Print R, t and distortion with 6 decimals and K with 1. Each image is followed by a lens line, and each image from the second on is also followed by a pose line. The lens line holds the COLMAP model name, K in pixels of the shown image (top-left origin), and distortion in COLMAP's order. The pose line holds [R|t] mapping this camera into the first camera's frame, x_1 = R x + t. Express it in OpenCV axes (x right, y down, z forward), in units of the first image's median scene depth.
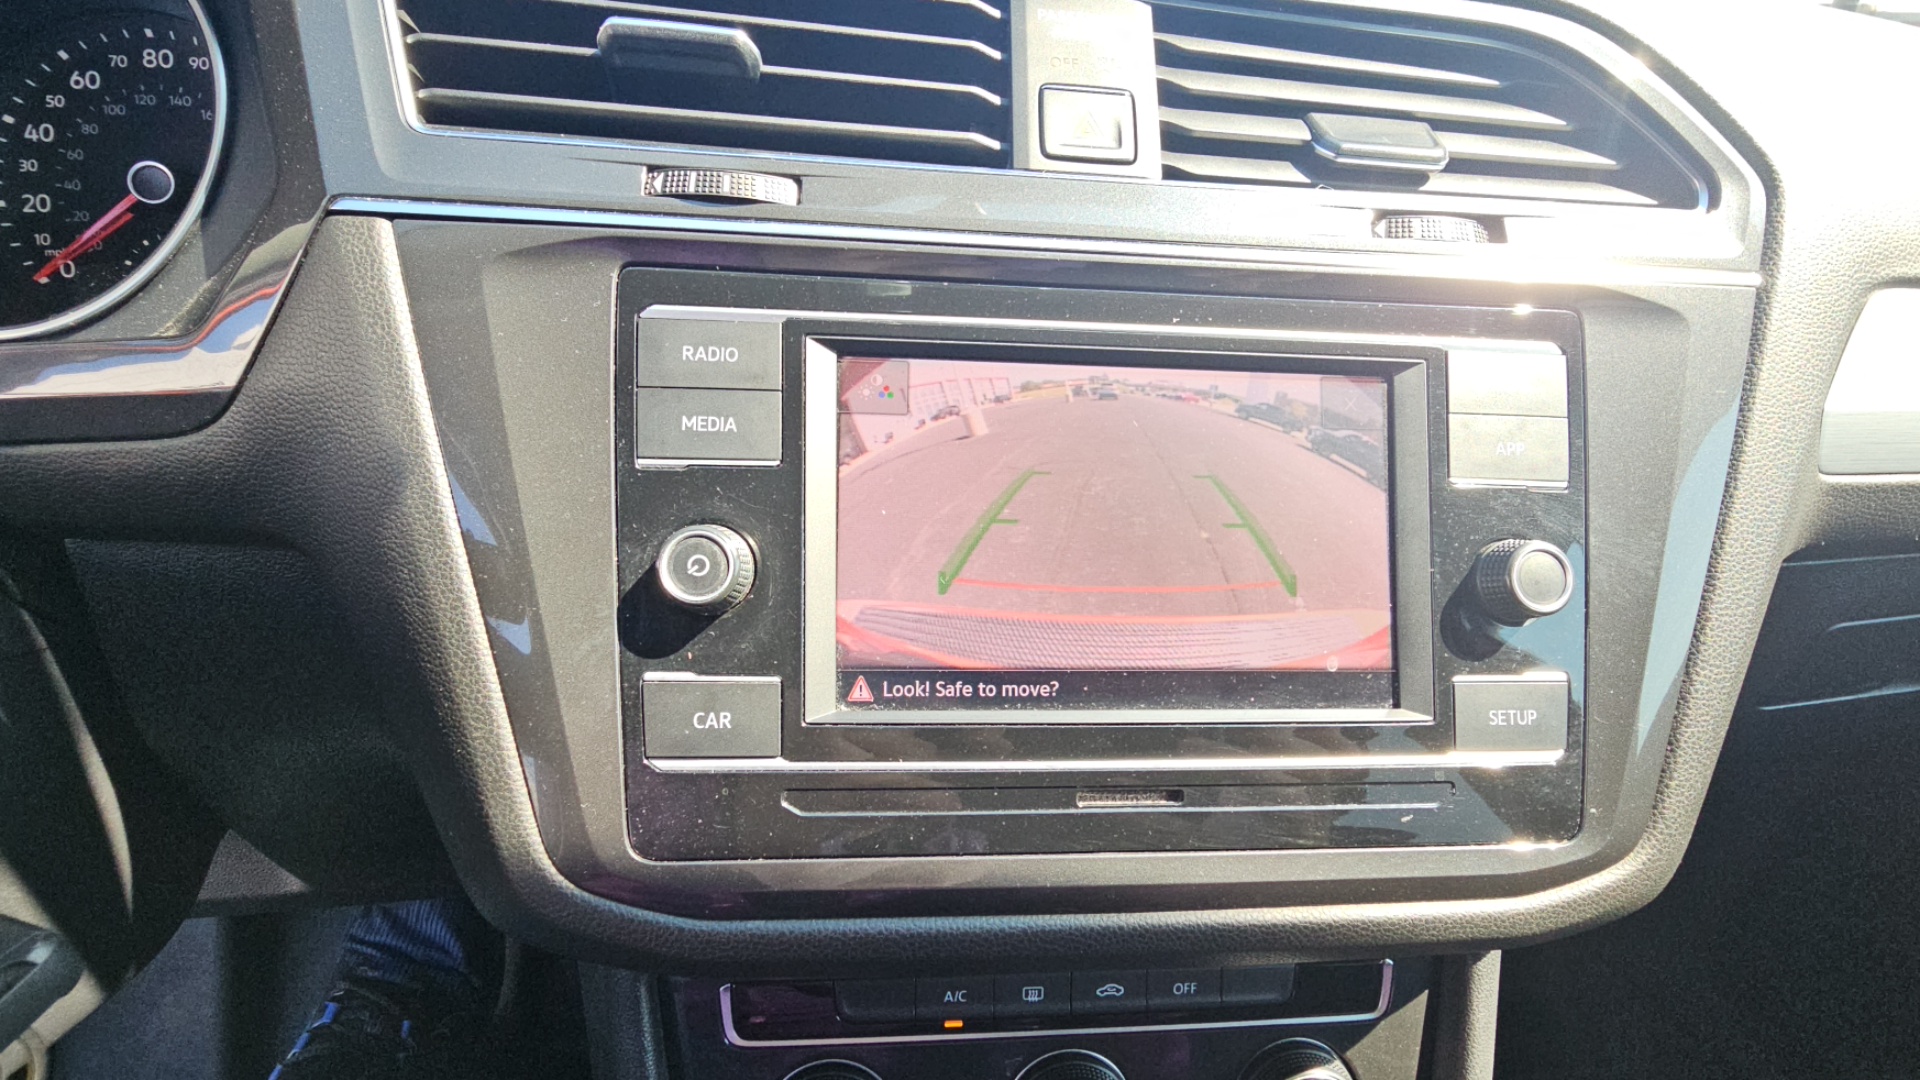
lens RADIAL K [[890.6, 0, 986.4], [0, 890.6, 538.0], [0, 0, 1]] dist [0.001489, -0.010067]
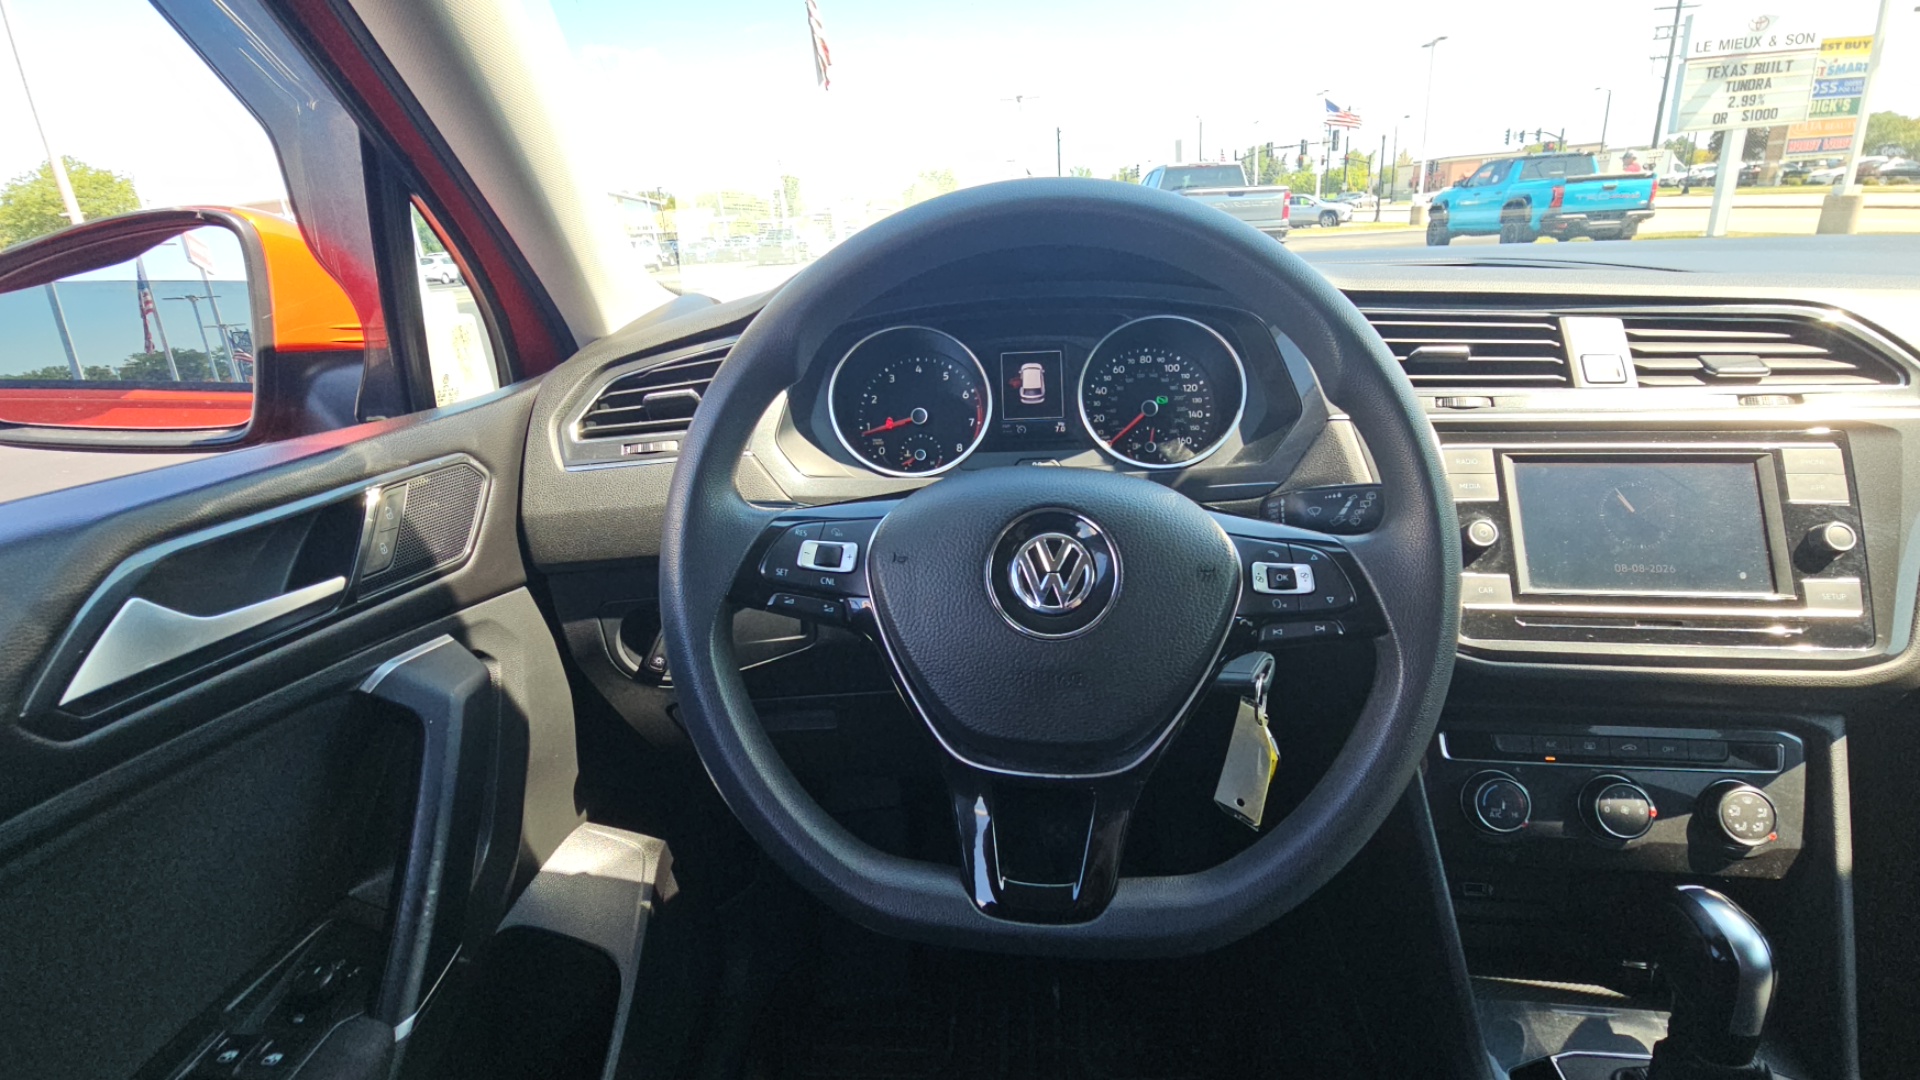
lens RADIAL K [[861.7, 0, 980.1], [0, 861.7, 544.0], [0, 0, 1]] dist [0.009654, -0.009503]
pose [[0.972991, -0.020478, -0.229933, -1.038554], [-0.015222, 0.988198, -0.152424, 0.423840], [0.230341, 0.151807, 0.961196, -1.669667]]
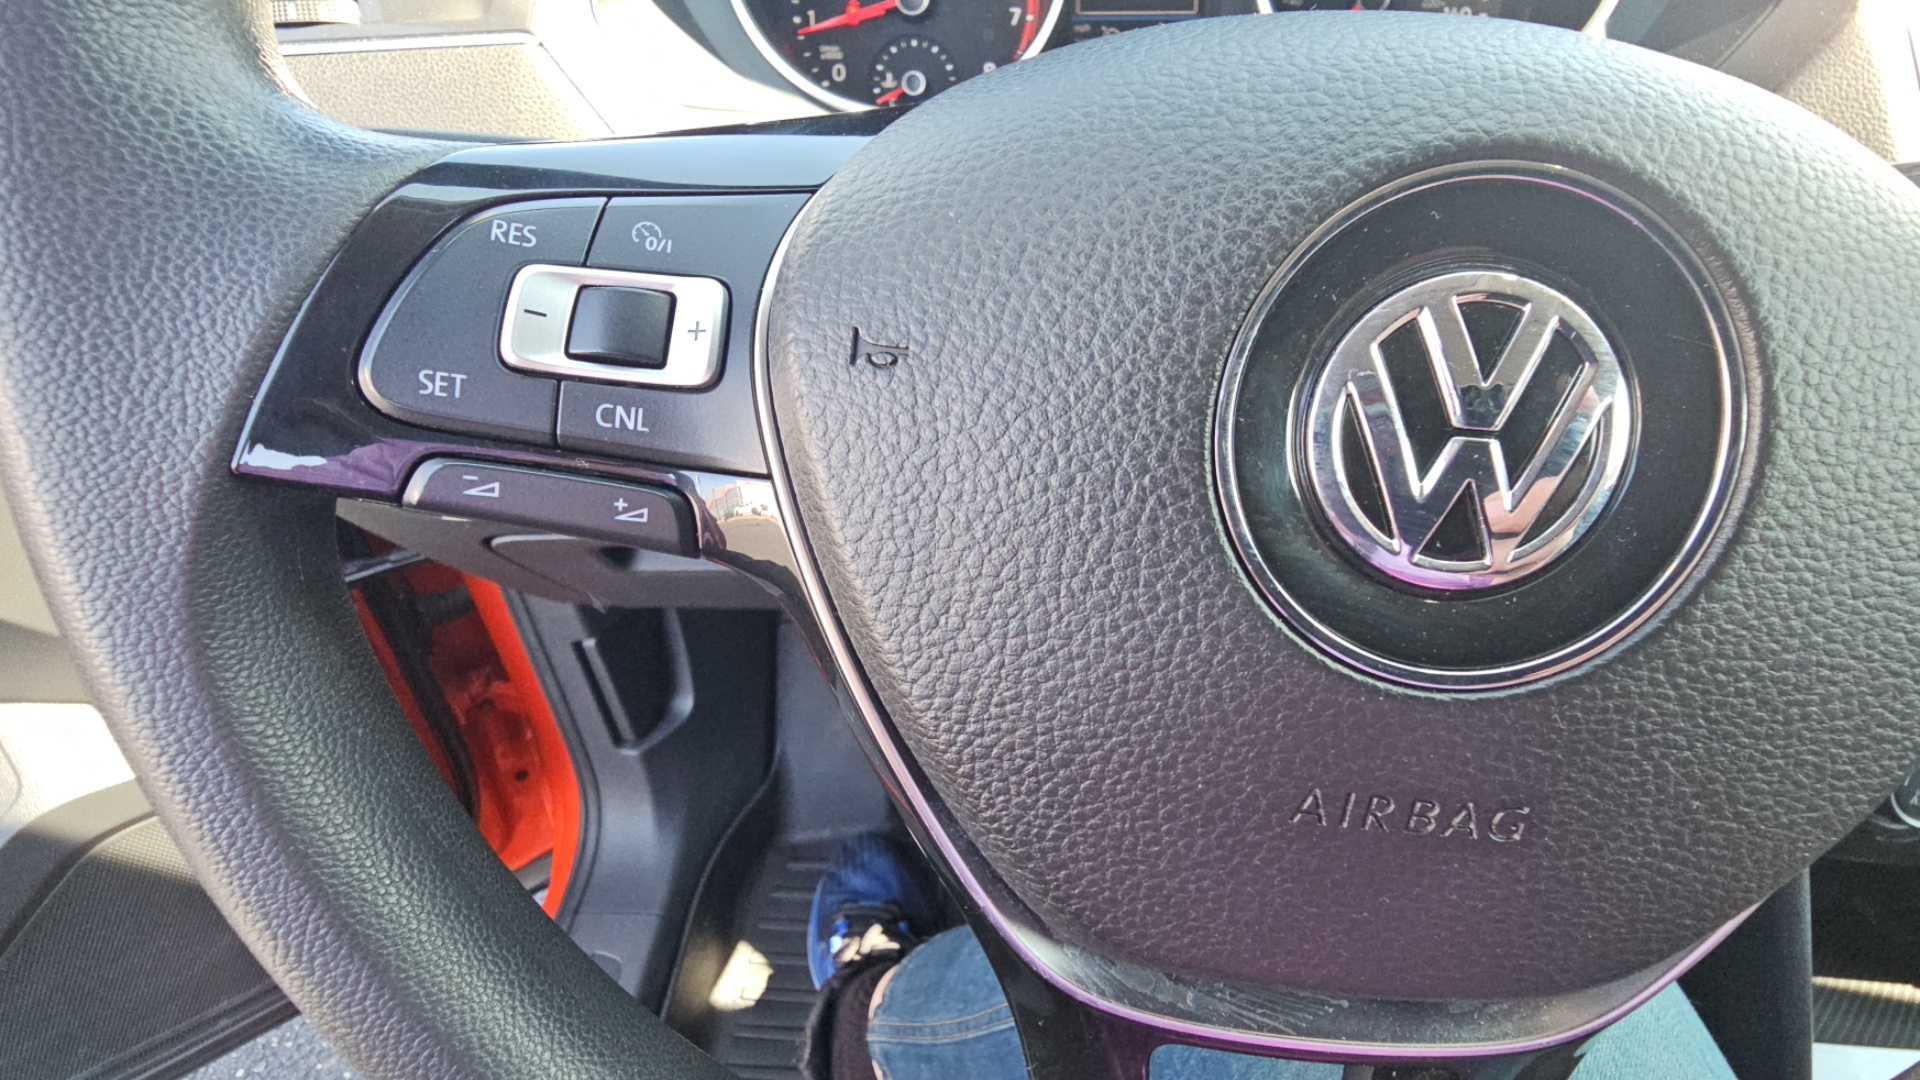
lens RADIAL K [[865.9, 0, 975.9], [0, 865.9, 539.6], [0, 0, 1]] dist [0.013592, -0.010309]
pose [[0.977087, 0.074090, -0.199531, -1.440228], [-0.041799, 0.985998, 0.161436, 0.214863], [0.208698, -0.149396, 0.966502, -0.496645]]
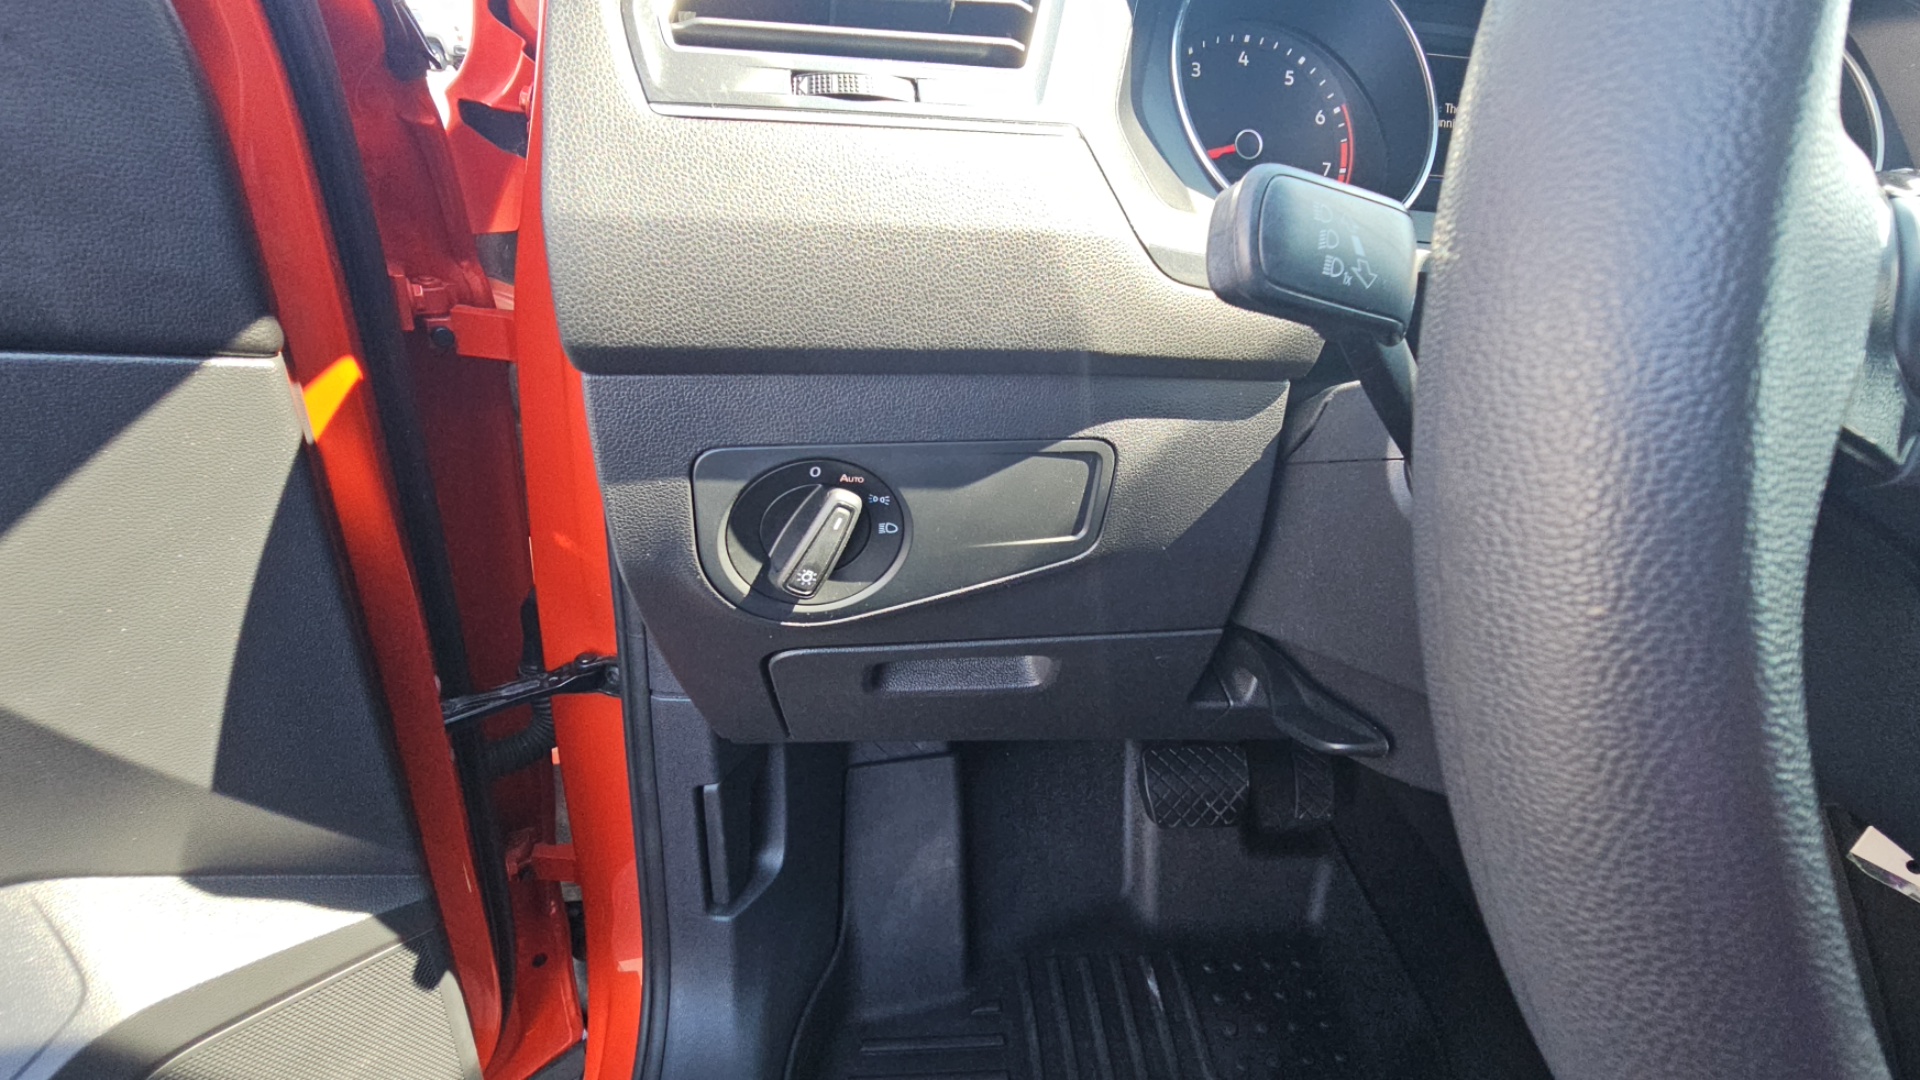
lens RADIAL K [[857.5, 0, 978.1], [0, 857.5, 542.3], [0, 0, 1]] dist [0.015475, -0.012792]
pose [[0.997785, 0.049719, -0.044192, -2.316074], [-0.050858, 0.998393, -0.025018, 0.358684], [0.042877, 0.027210, 0.998710, -0.563865]]
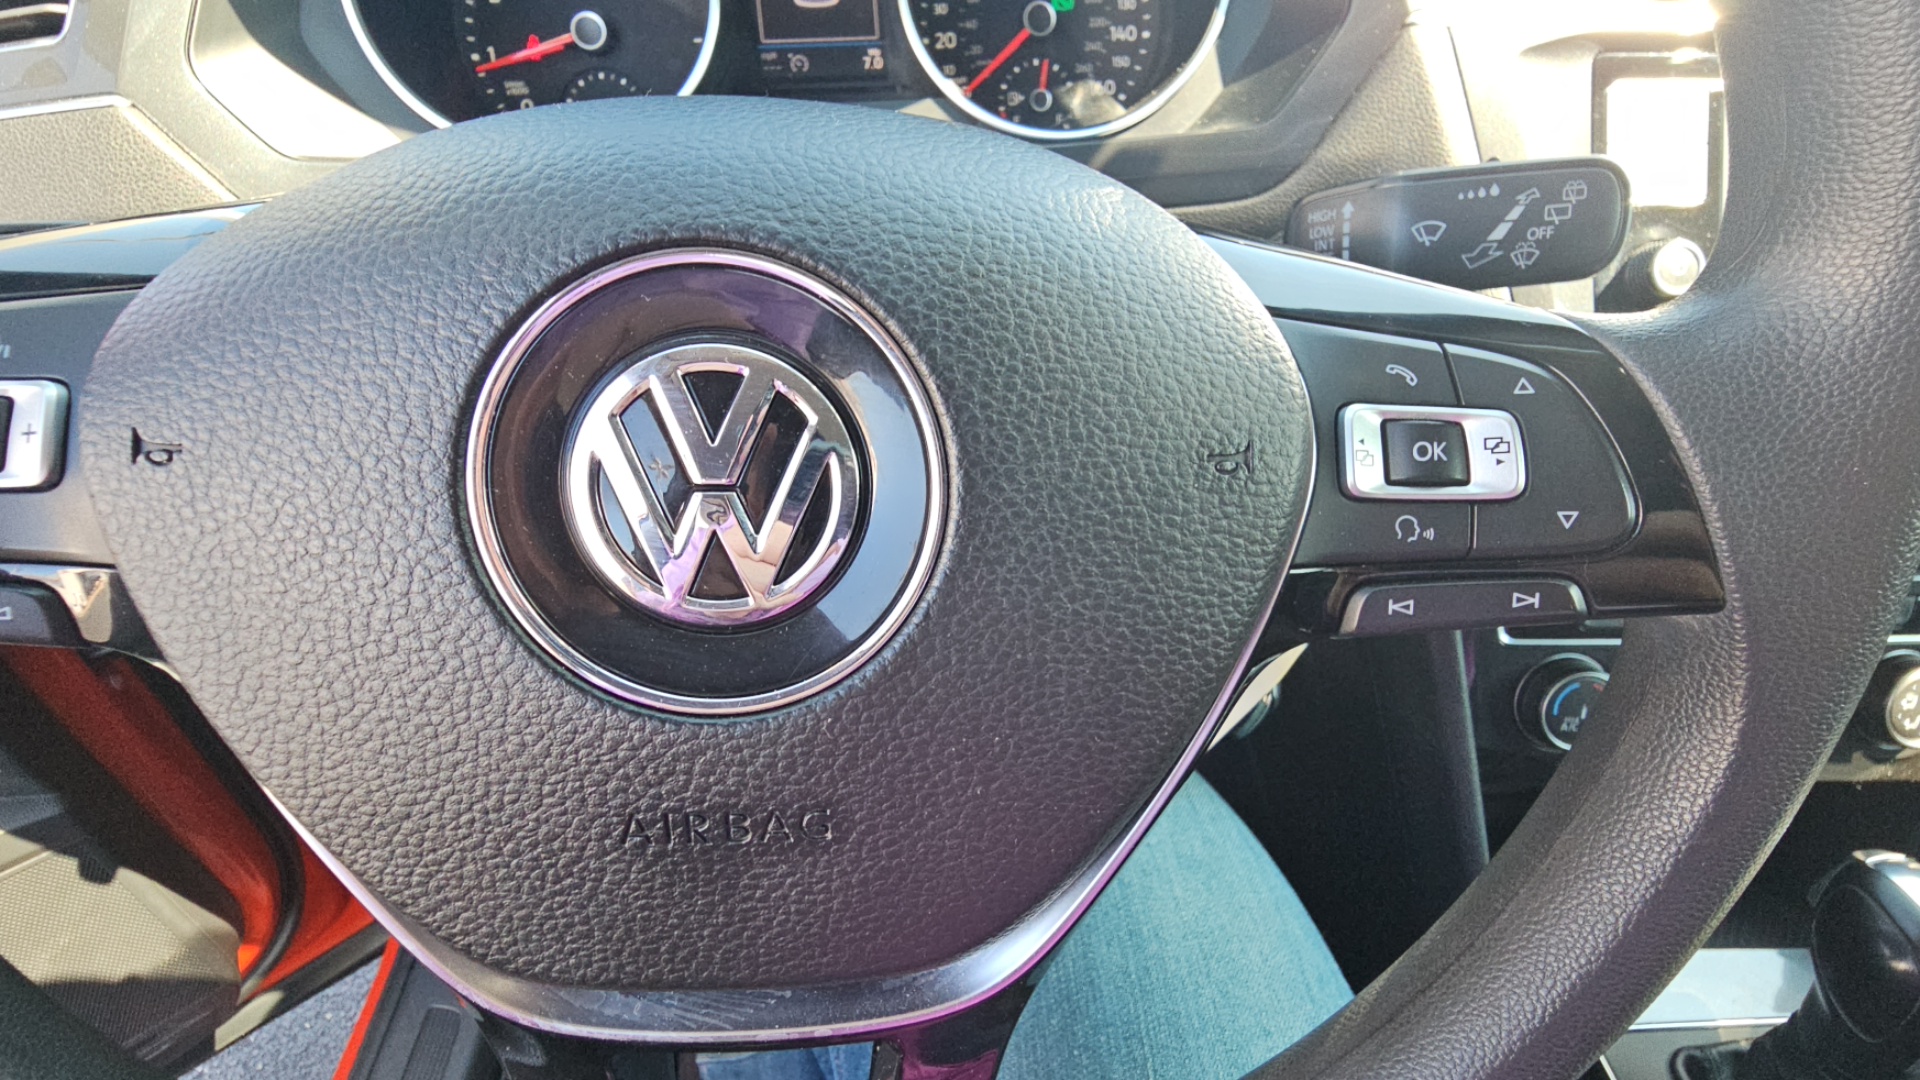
lens RADIAL K [[866.2, 0, 983.1], [0, 866.2, 540.5], [0, 0, 1]] dist [0.005991, -0.009298]
pose [[0.994614, -0.005351, -0.103506, -1.087772], [0.022646, 0.985757, 0.166646, 0.174028], [0.101140, -0.168092, 0.980569, -0.483545]]
